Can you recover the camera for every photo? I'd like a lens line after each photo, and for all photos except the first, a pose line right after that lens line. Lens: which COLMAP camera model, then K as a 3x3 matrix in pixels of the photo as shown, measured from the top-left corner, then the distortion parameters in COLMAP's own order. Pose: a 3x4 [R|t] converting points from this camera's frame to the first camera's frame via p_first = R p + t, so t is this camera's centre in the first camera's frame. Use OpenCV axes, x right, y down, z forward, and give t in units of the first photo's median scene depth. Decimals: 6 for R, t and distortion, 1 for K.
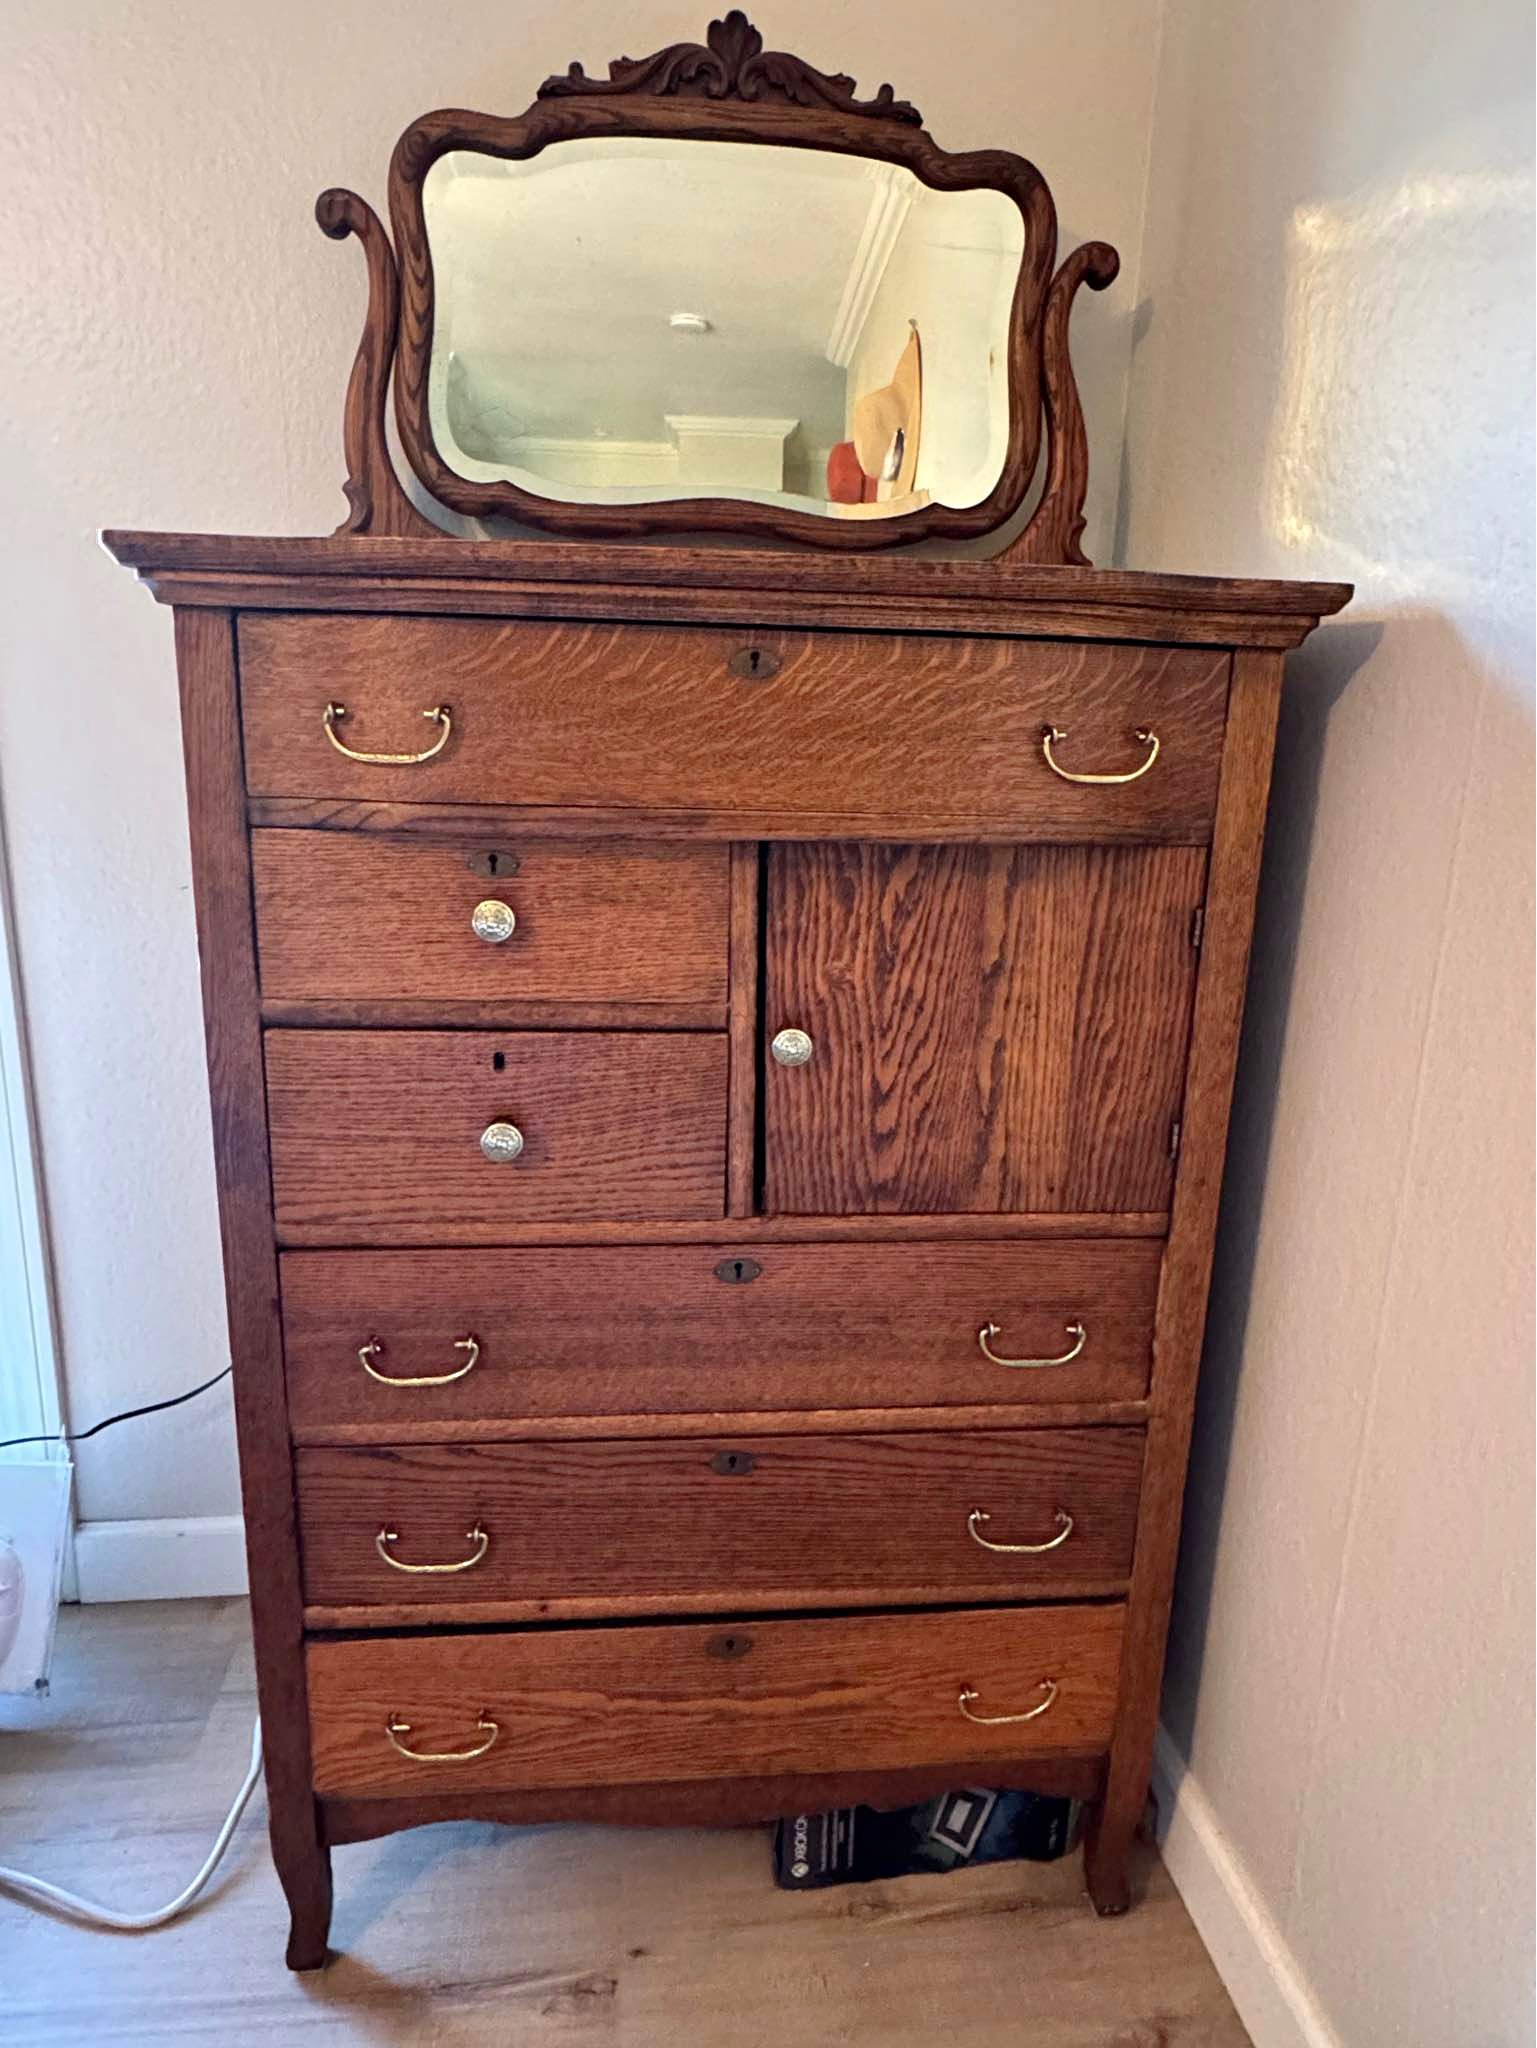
lens RADIAL K [[1244.7, 0, 761.4], [0, 1244.7, 1032.8], [0, 0, 1]] dist [-0.005389, 0.006481]
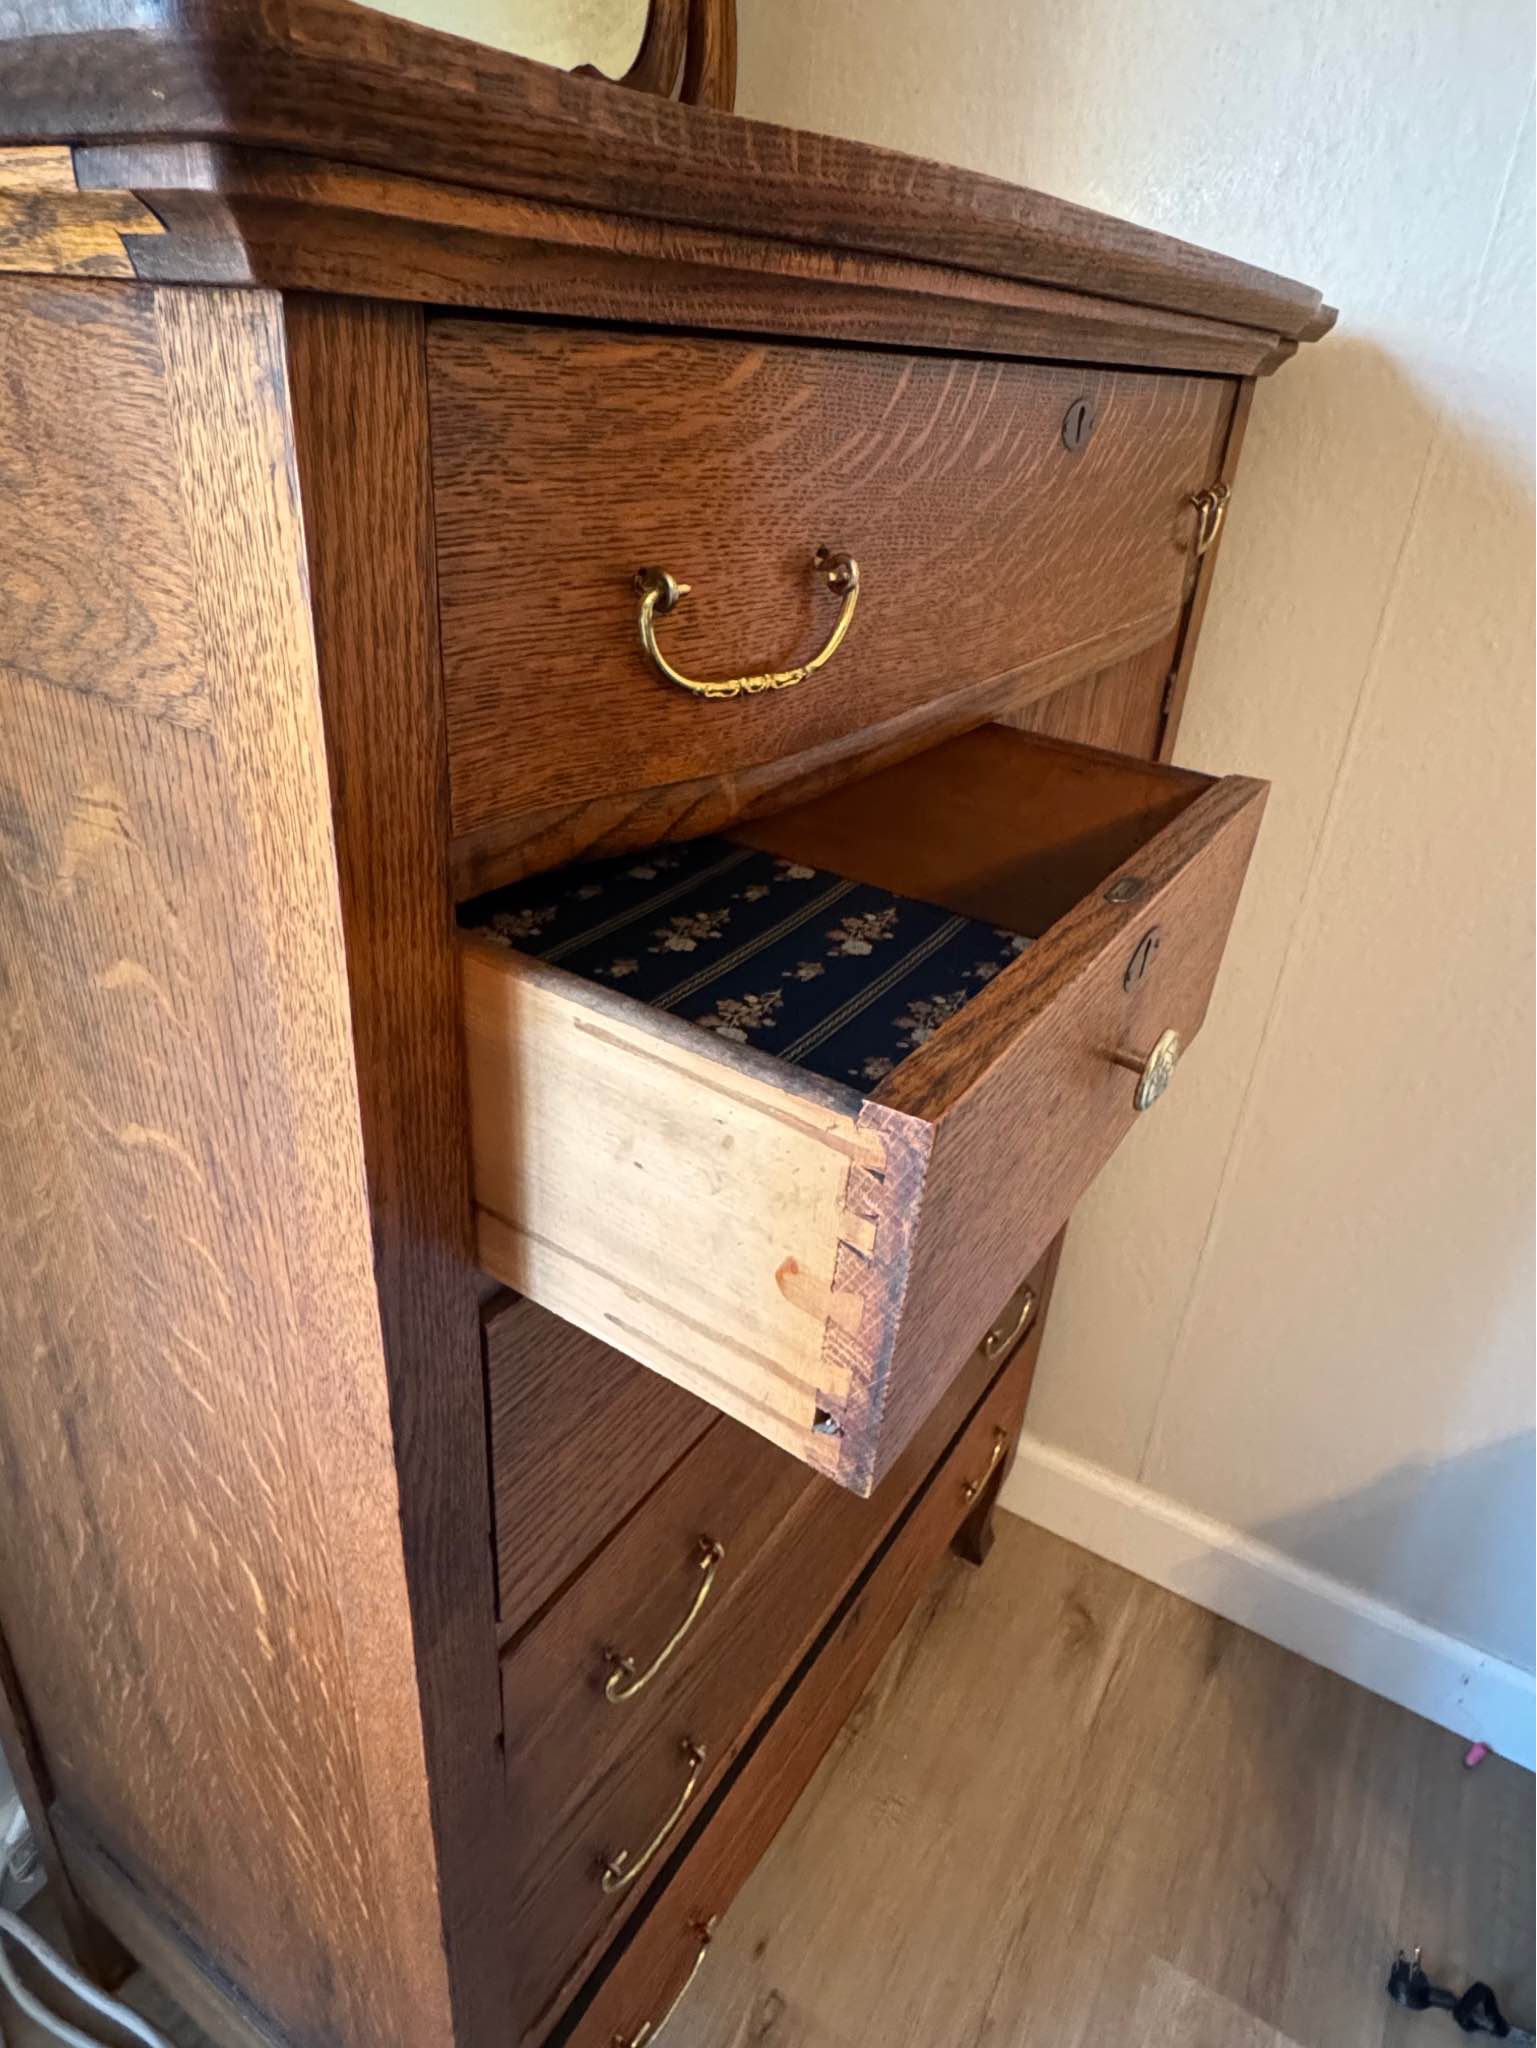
lens RADIAL K [[1244.7, 0, 764.4], [0, 1244.7, 1004.2], [0, 0, 1]] dist [-0.005389, 0.006481]
pose [[0.619727, -0.359897, 0.697432, -0.554431], [0.153607, 0.927091, 0.341917, -0.225067], [-0.769638, -0.104765, 0.629826, 0.589733]]
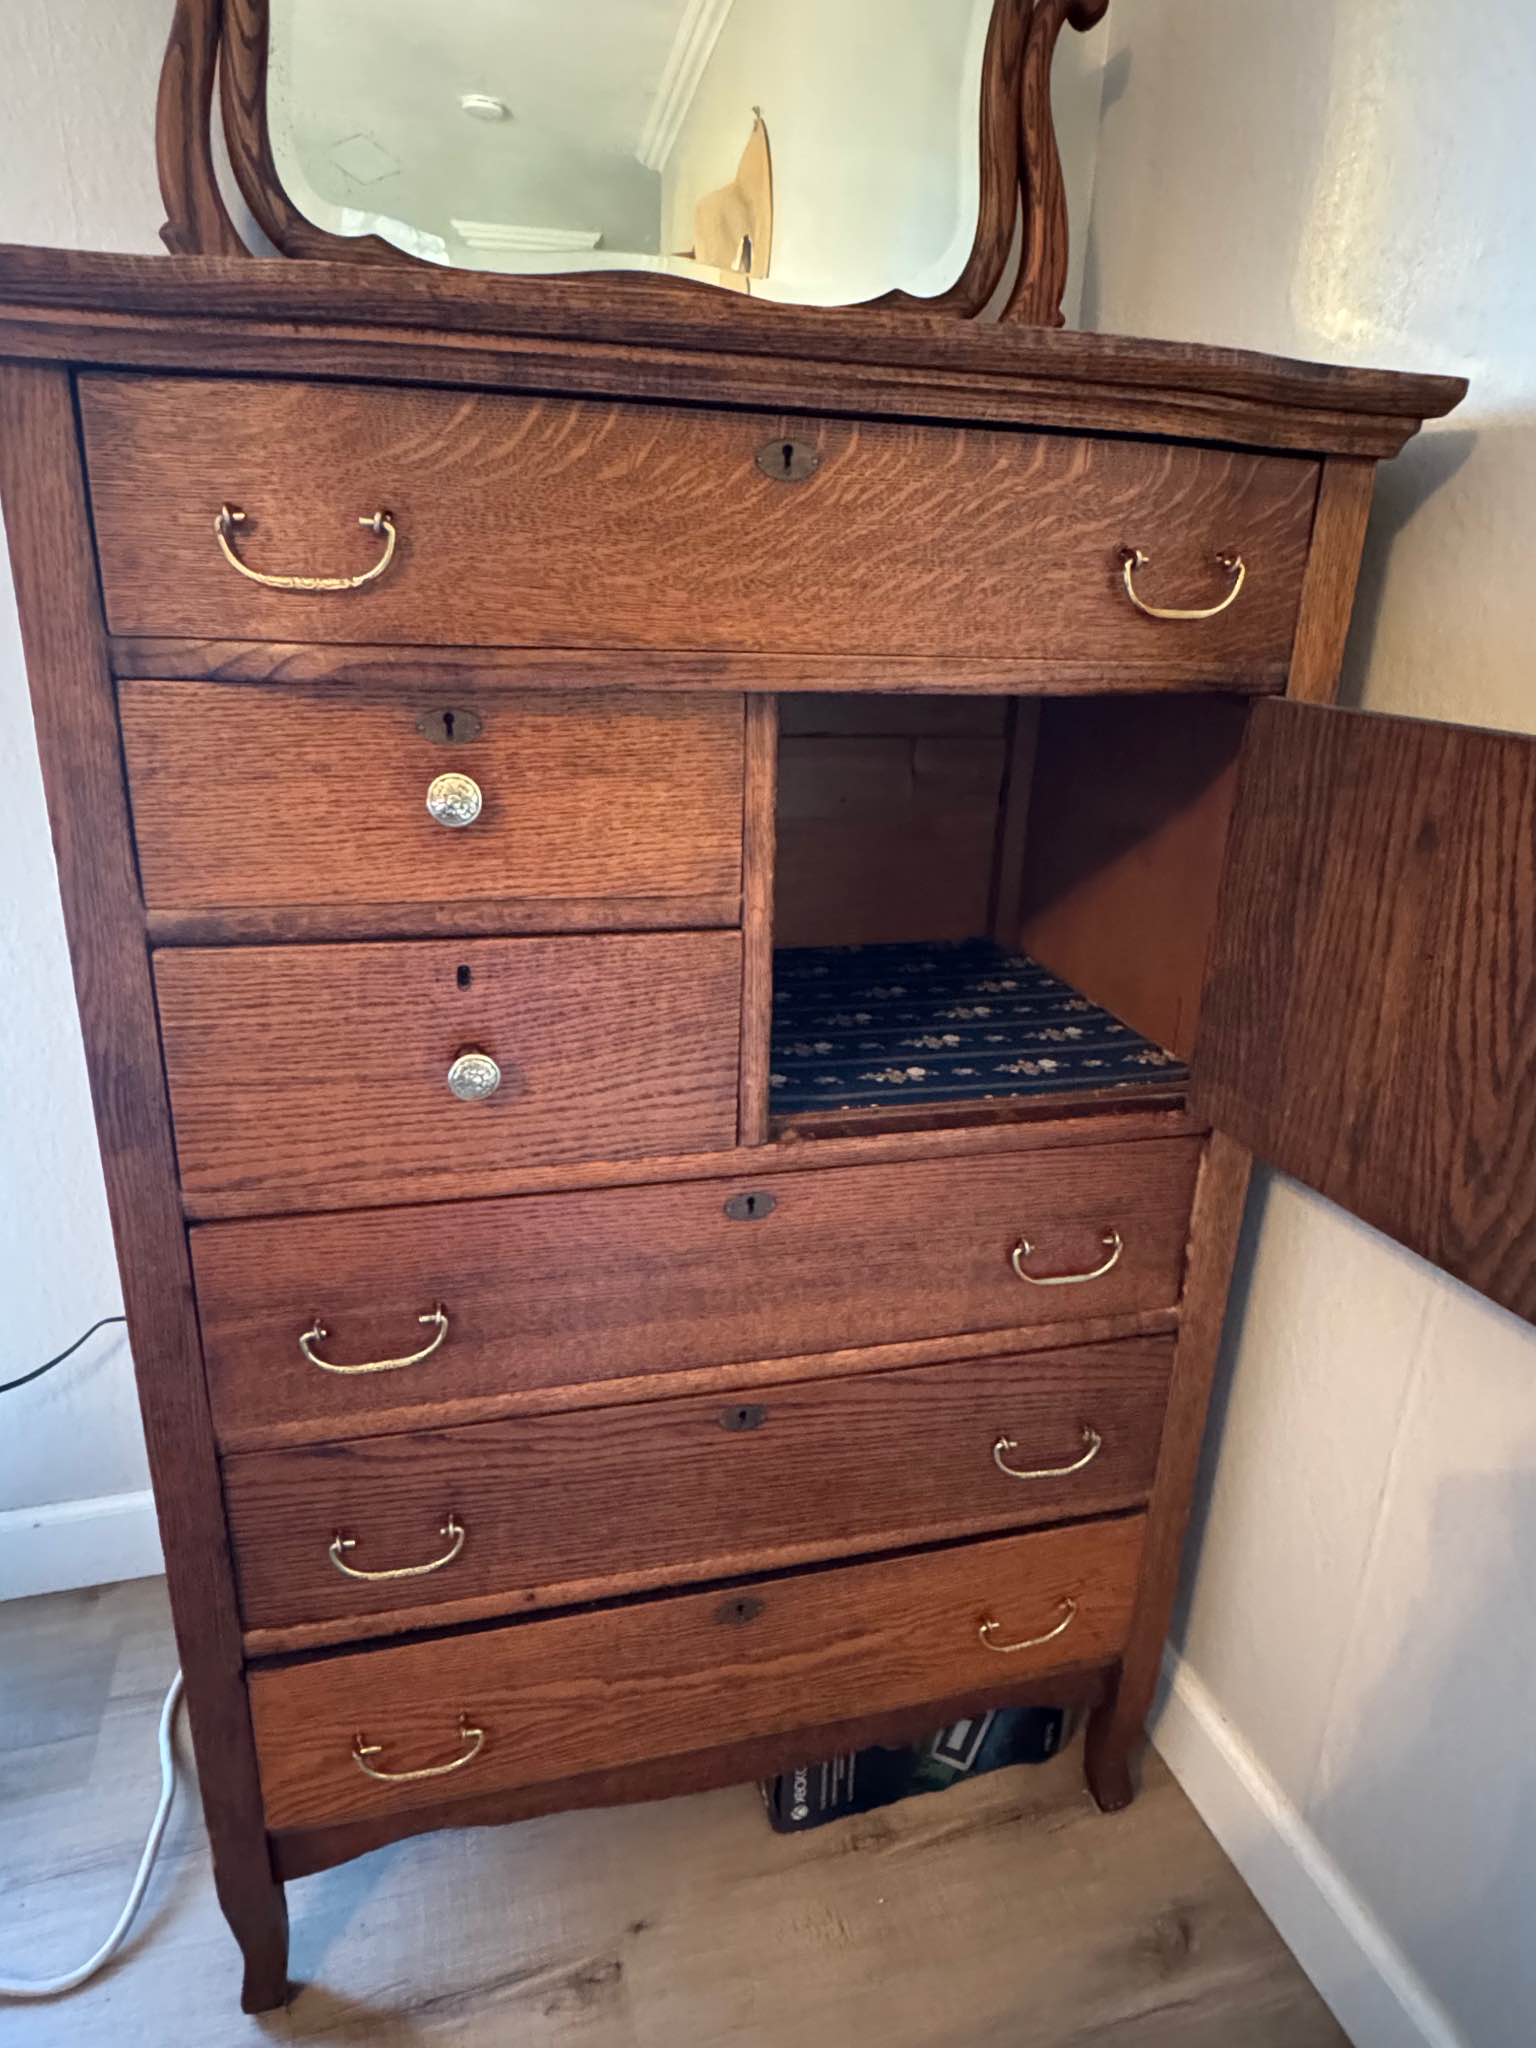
lens RADIAL K [[1244.7, 0, 764.5], [0, 1244.7, 1026.8], [0, 0, 1]] dist [-0.005389, 0.006481]
pose [[0.986692, -0.050193, 0.154659, -0.135199], [0.034452, 0.994102, 0.102831, -0.019335], [-0.158908, -0.096134, 0.982602, 0.166258]]
